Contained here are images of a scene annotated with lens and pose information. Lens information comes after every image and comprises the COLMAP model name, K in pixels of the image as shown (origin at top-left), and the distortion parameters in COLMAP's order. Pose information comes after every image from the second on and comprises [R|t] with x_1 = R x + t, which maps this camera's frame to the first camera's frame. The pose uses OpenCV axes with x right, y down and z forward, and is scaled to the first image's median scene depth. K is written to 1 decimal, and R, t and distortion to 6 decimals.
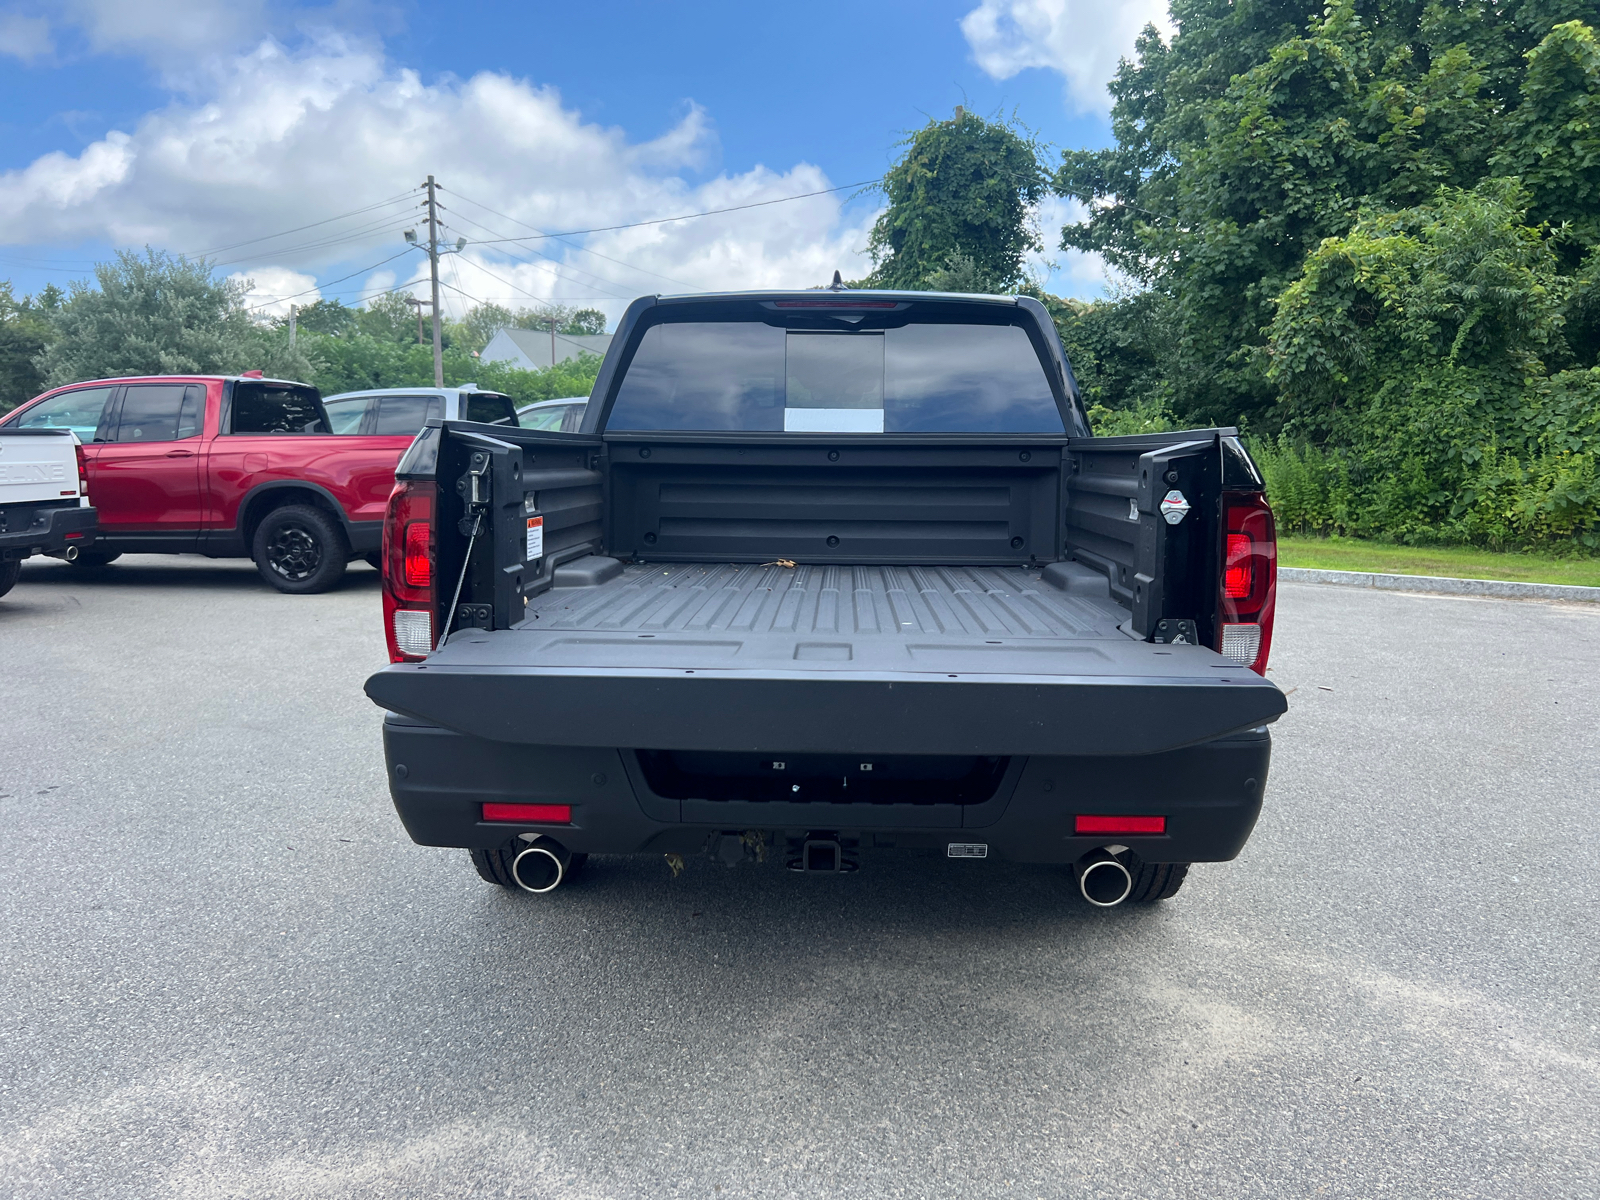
lens RADIAL K [[1170.4, 0, 813.6], [0, 1170.4, 605.3], [0, 0, 1]] dist [0.042816, -0.045542]
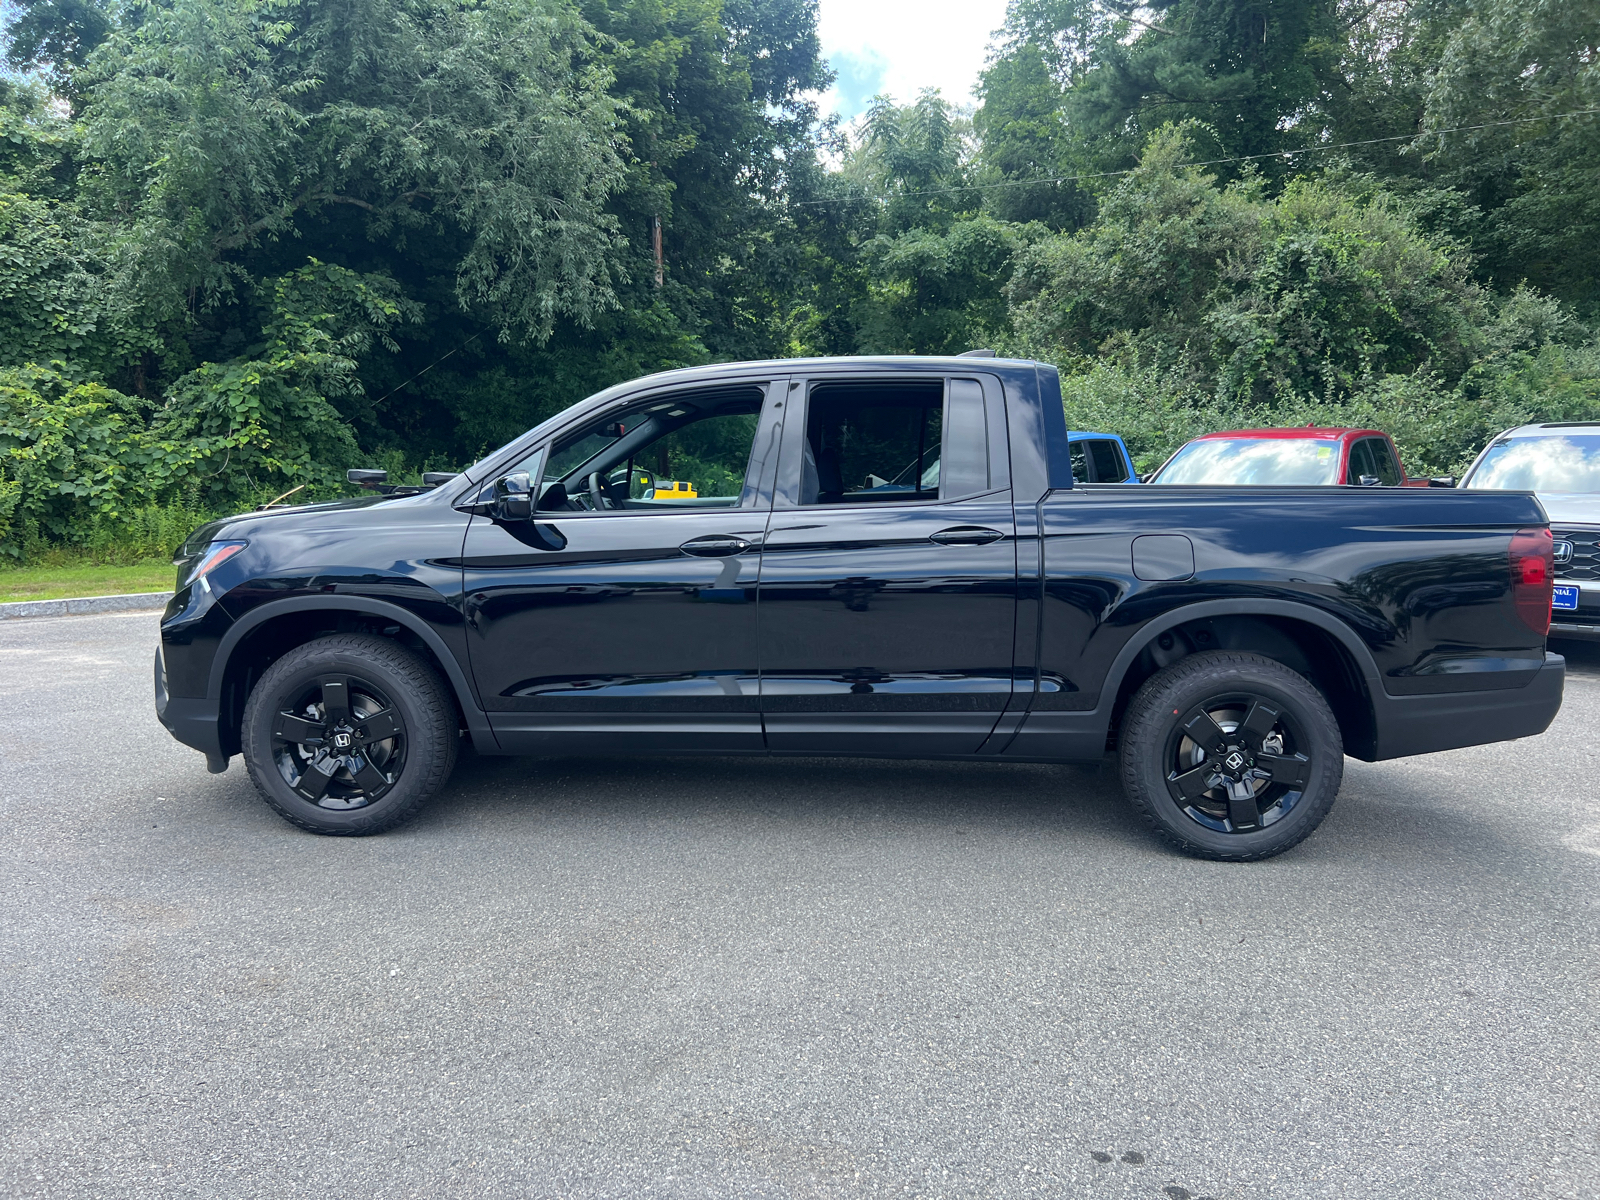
lens RADIAL K [[1170.4, 0, 813.6], [0, 1170.4, 605.3], [0, 0, 1]] dist [0.042816, -0.045542]
pose [[0.068131, -0.121511, 0.990249, -0.271950], [0.115550, 0.986837, 0.113142, -0.041043], [-0.990962, 0.106715, 0.081275, 0.246785]]
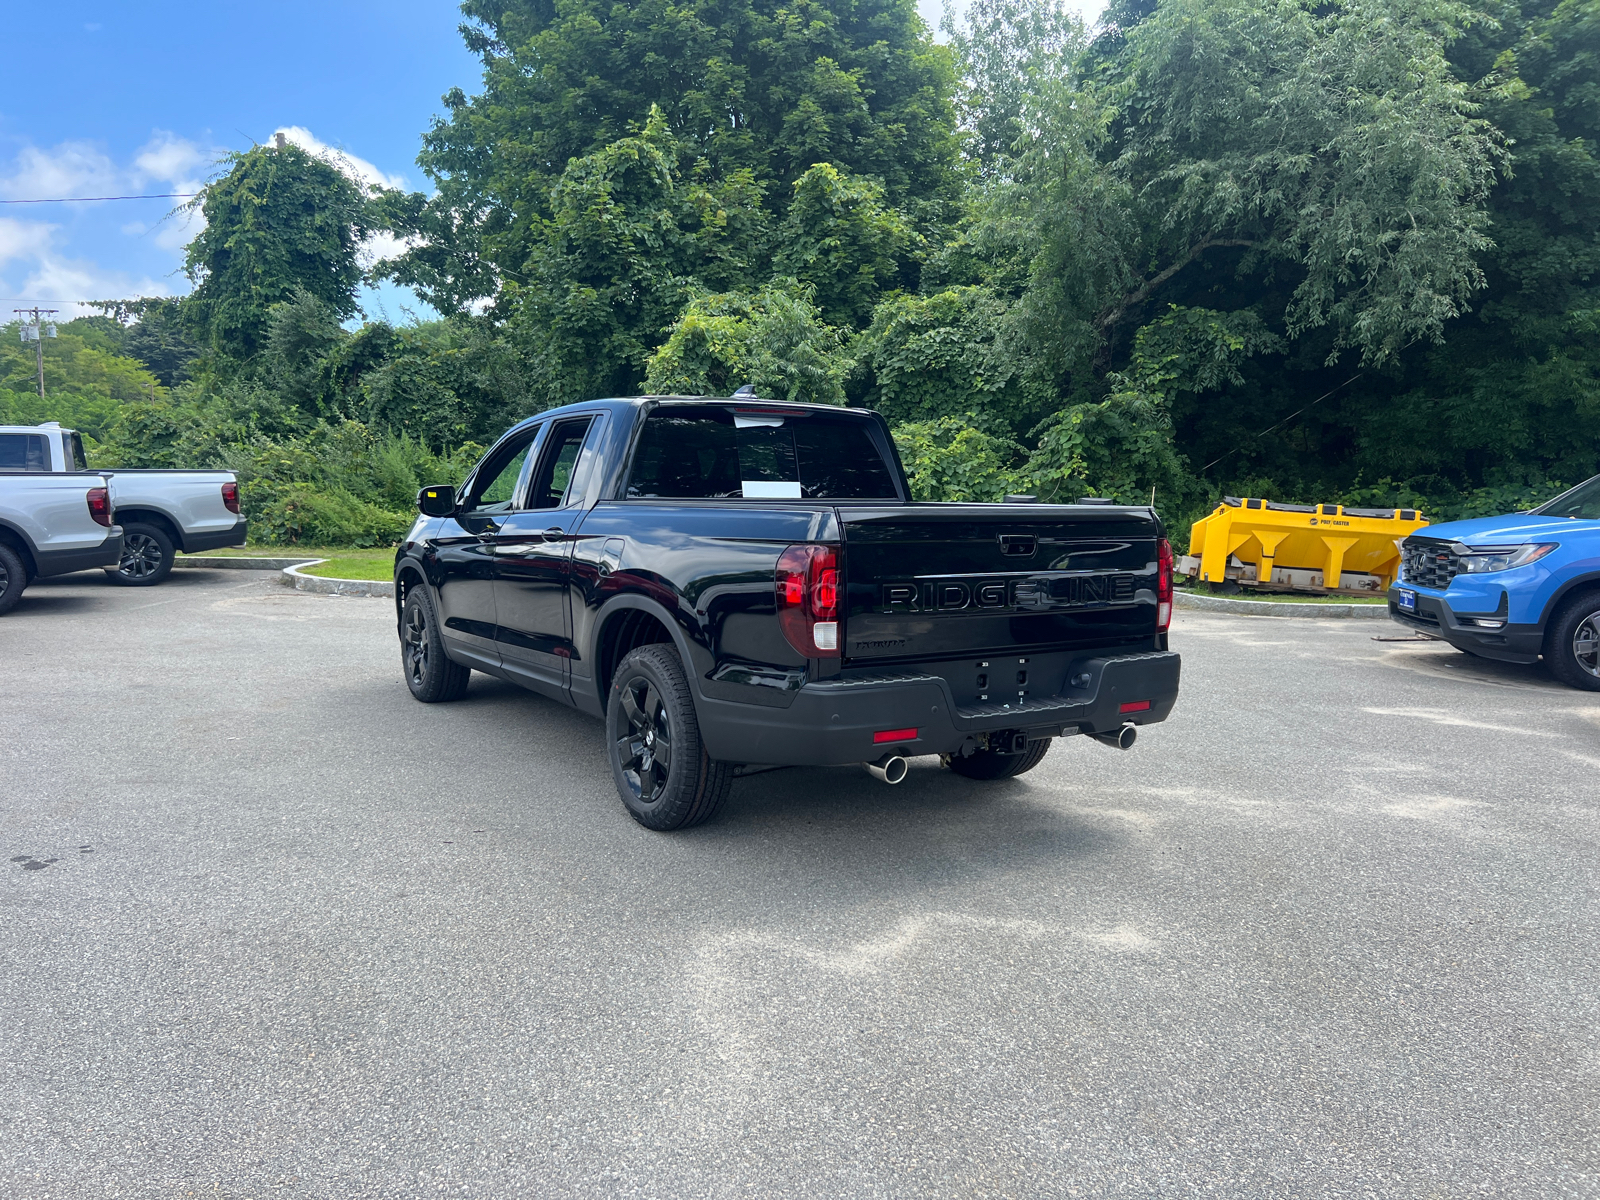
lens RADIAL K [[1165.1, 0, 759.8], [0, 1165.1, 603.5], [0, 0, 1]] dist [0.013723, -0.046957]
pose [[0.836586, -0.052881, 0.545277, -0.175858], [0.065376, 0.997854, -0.003529, -0.002905], [-0.543920, 0.038601, 0.838249, -0.040564]]
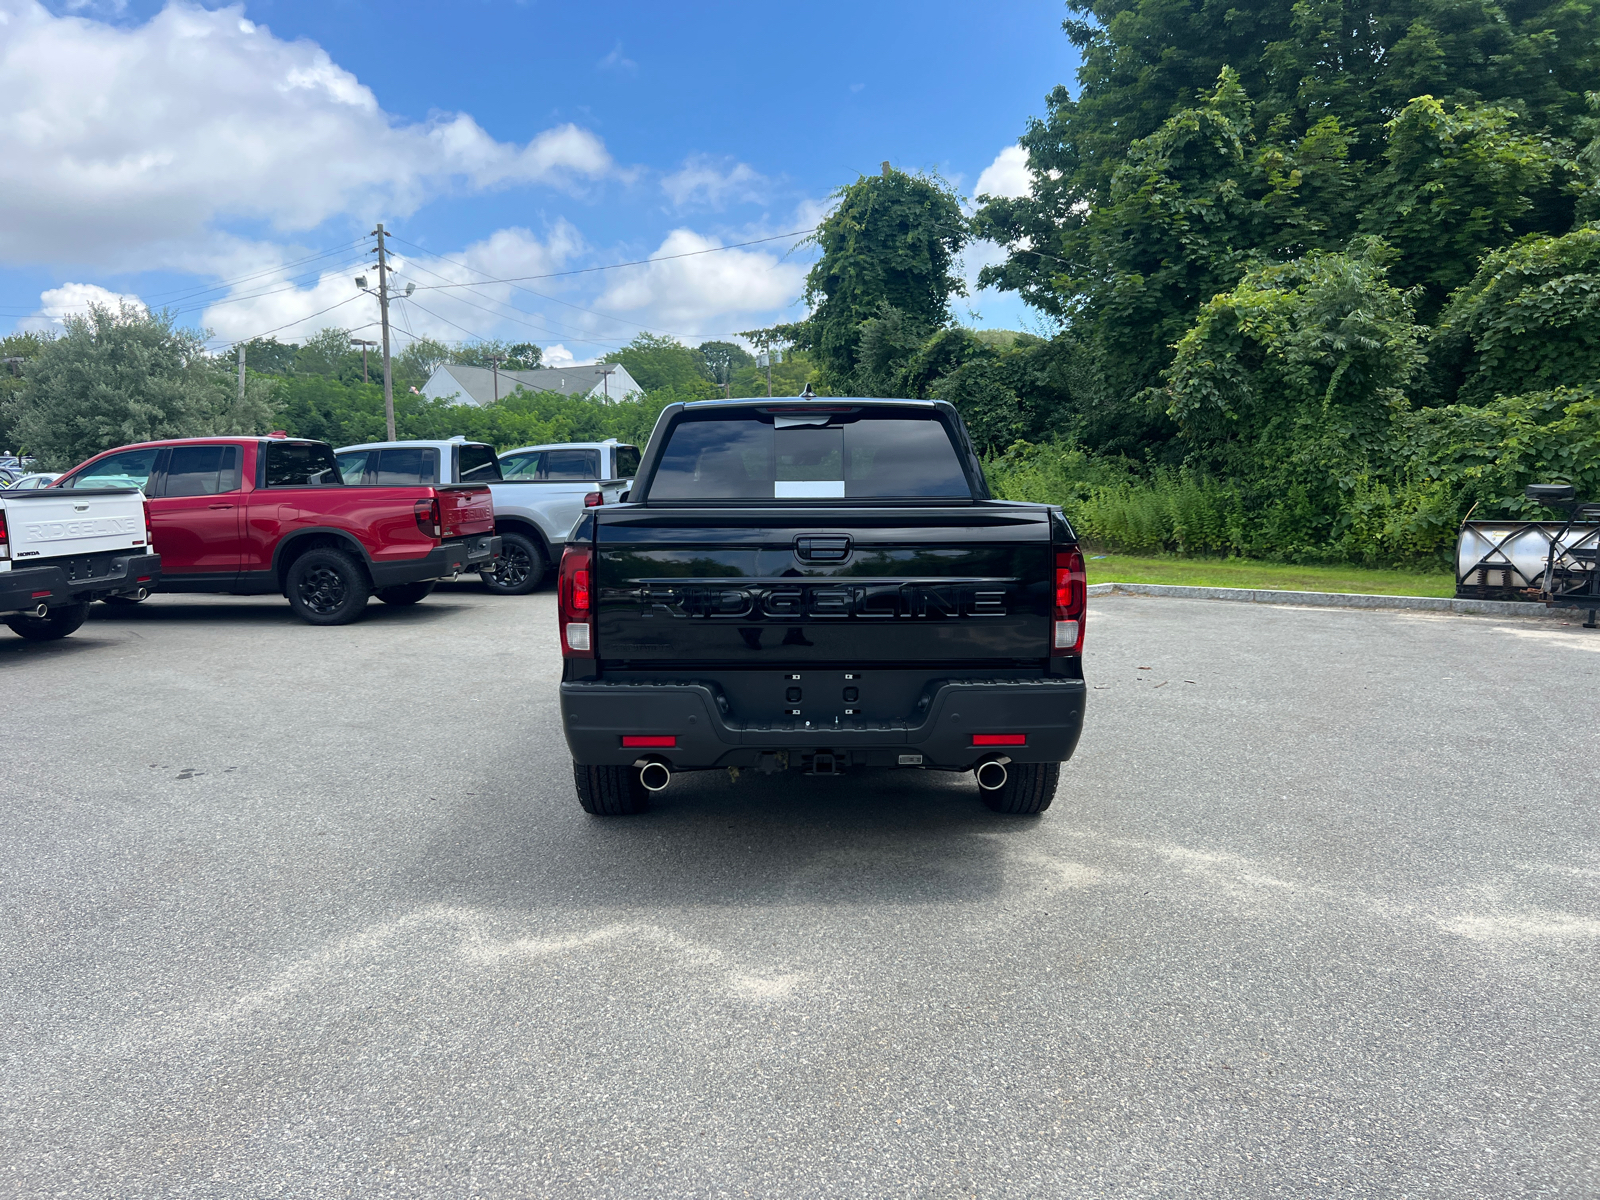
lens RADIAL K [[1156.8, 0, 790.7], [0, 1156.8, 596.6], [0, 0, 1]] dist [0.058888, -0.069329]
pose [[0.999250, -0.019323, 0.033549, -0.012403], [0.020306, 0.999367, -0.029221, 0.002806], [-0.032963, 0.029881, 0.999010, -0.088931]]
